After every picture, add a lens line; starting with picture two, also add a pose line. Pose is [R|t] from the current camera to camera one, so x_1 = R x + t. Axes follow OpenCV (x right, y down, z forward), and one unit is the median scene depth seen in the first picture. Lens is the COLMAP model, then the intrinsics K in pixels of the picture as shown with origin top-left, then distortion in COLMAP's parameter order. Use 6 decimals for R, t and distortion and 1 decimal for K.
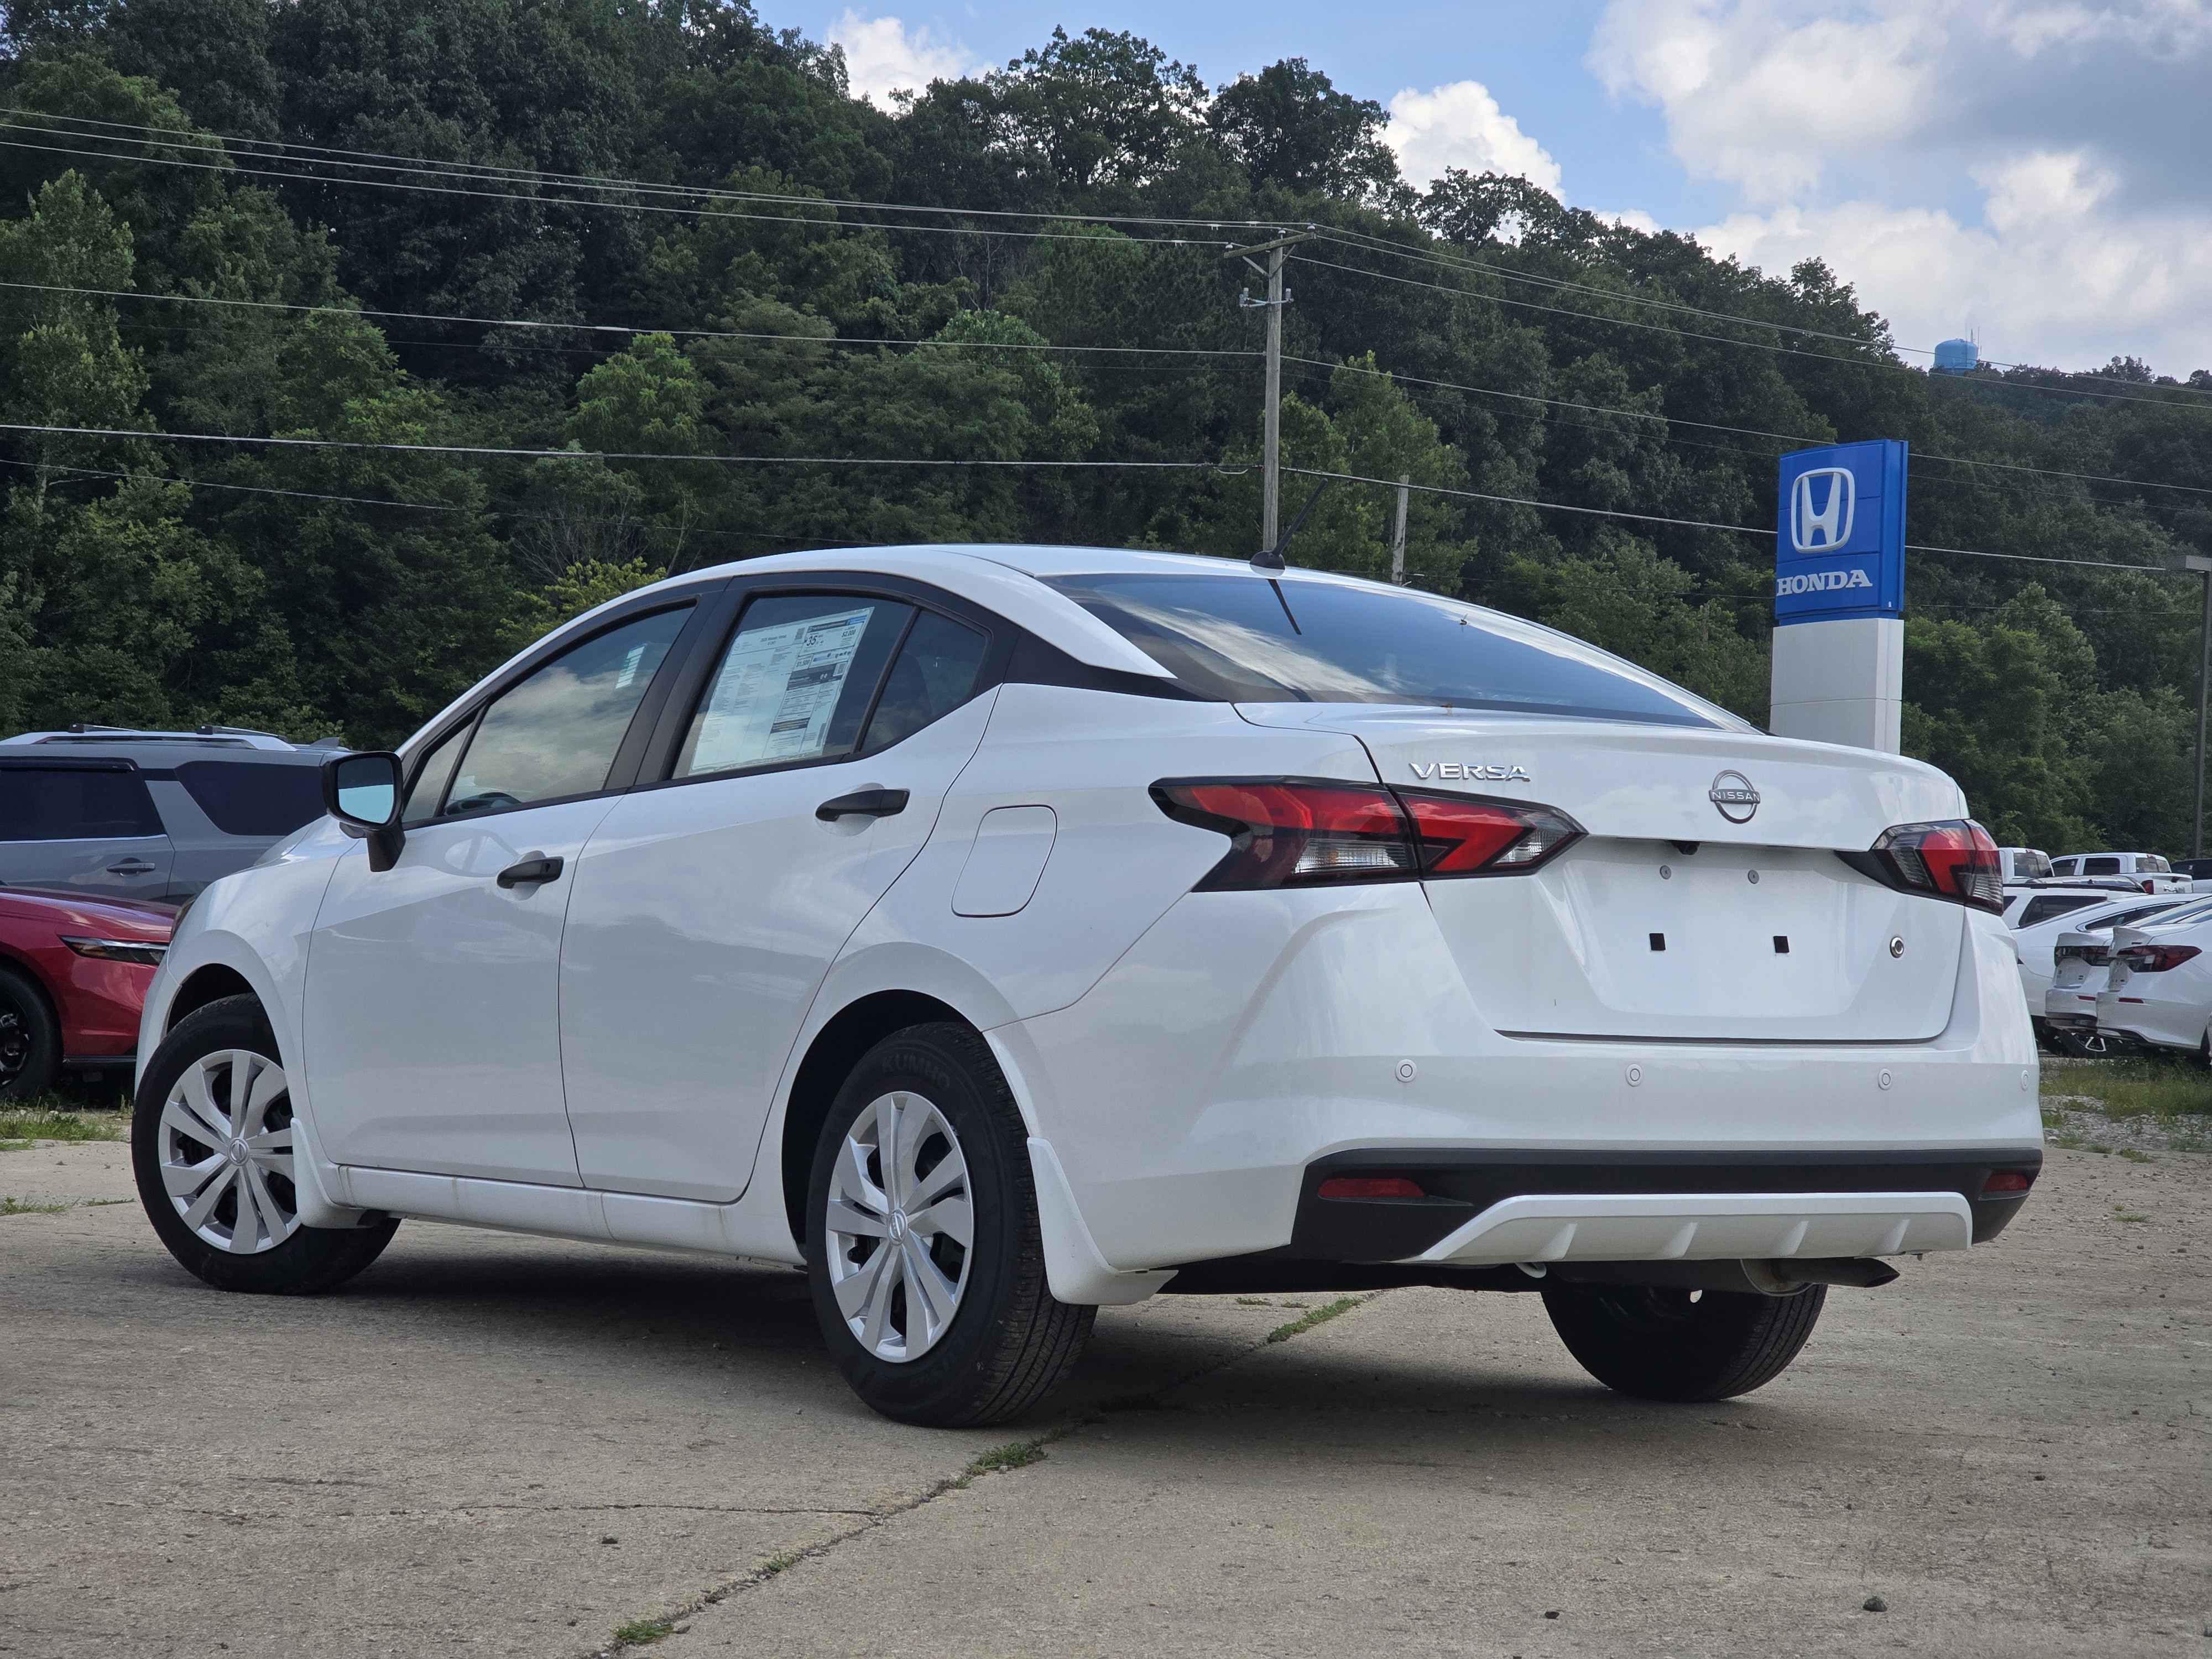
lens RADIAL K [[4263.5, 0, 1106.0], [0, 4263.5, 829.5], [0, 0, 1]] dist [-0.013678, 0.041536]
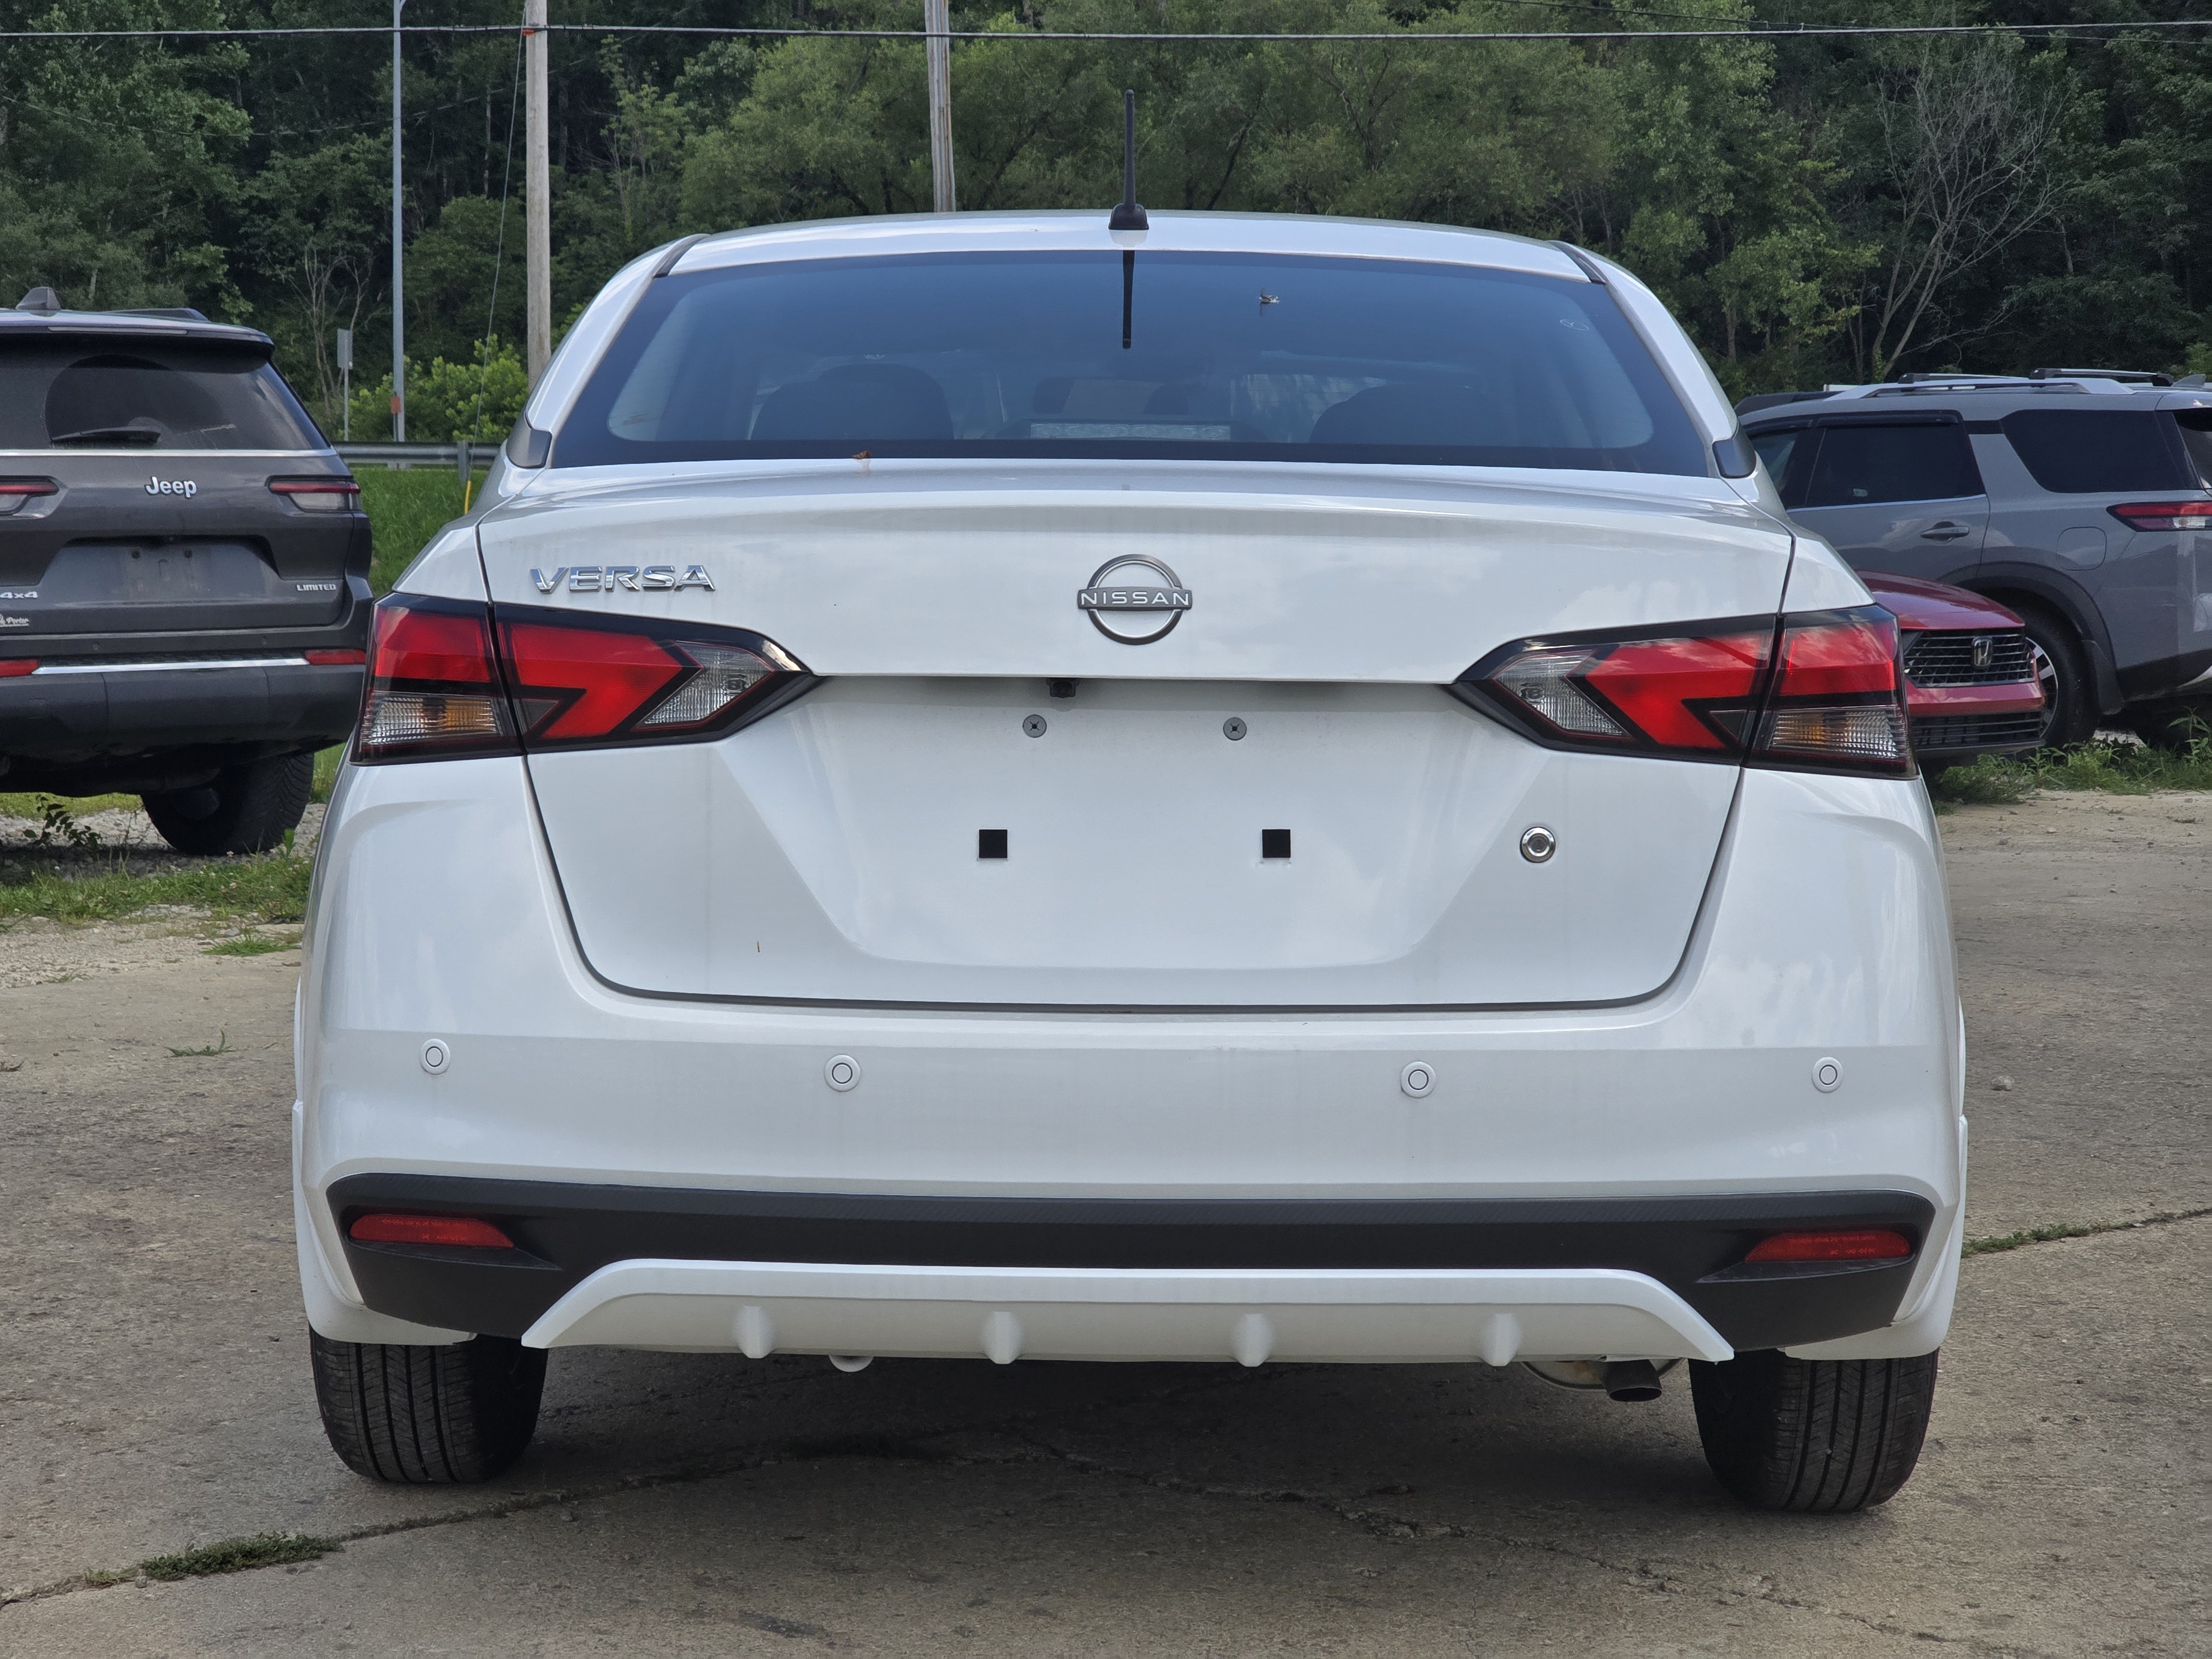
lens RADIAL K [[4263.5, 0, 1106.0], [0, 4263.5, 829.5], [0, 0, 1]] dist [-0.013678, 0.041536]
pose [[0.800423, 0.020213, -0.599095, 0.500185], [0.035730, 0.996045, 0.081344, -0.024276], [0.598370, -0.086516, 0.796535, 0.519491]]
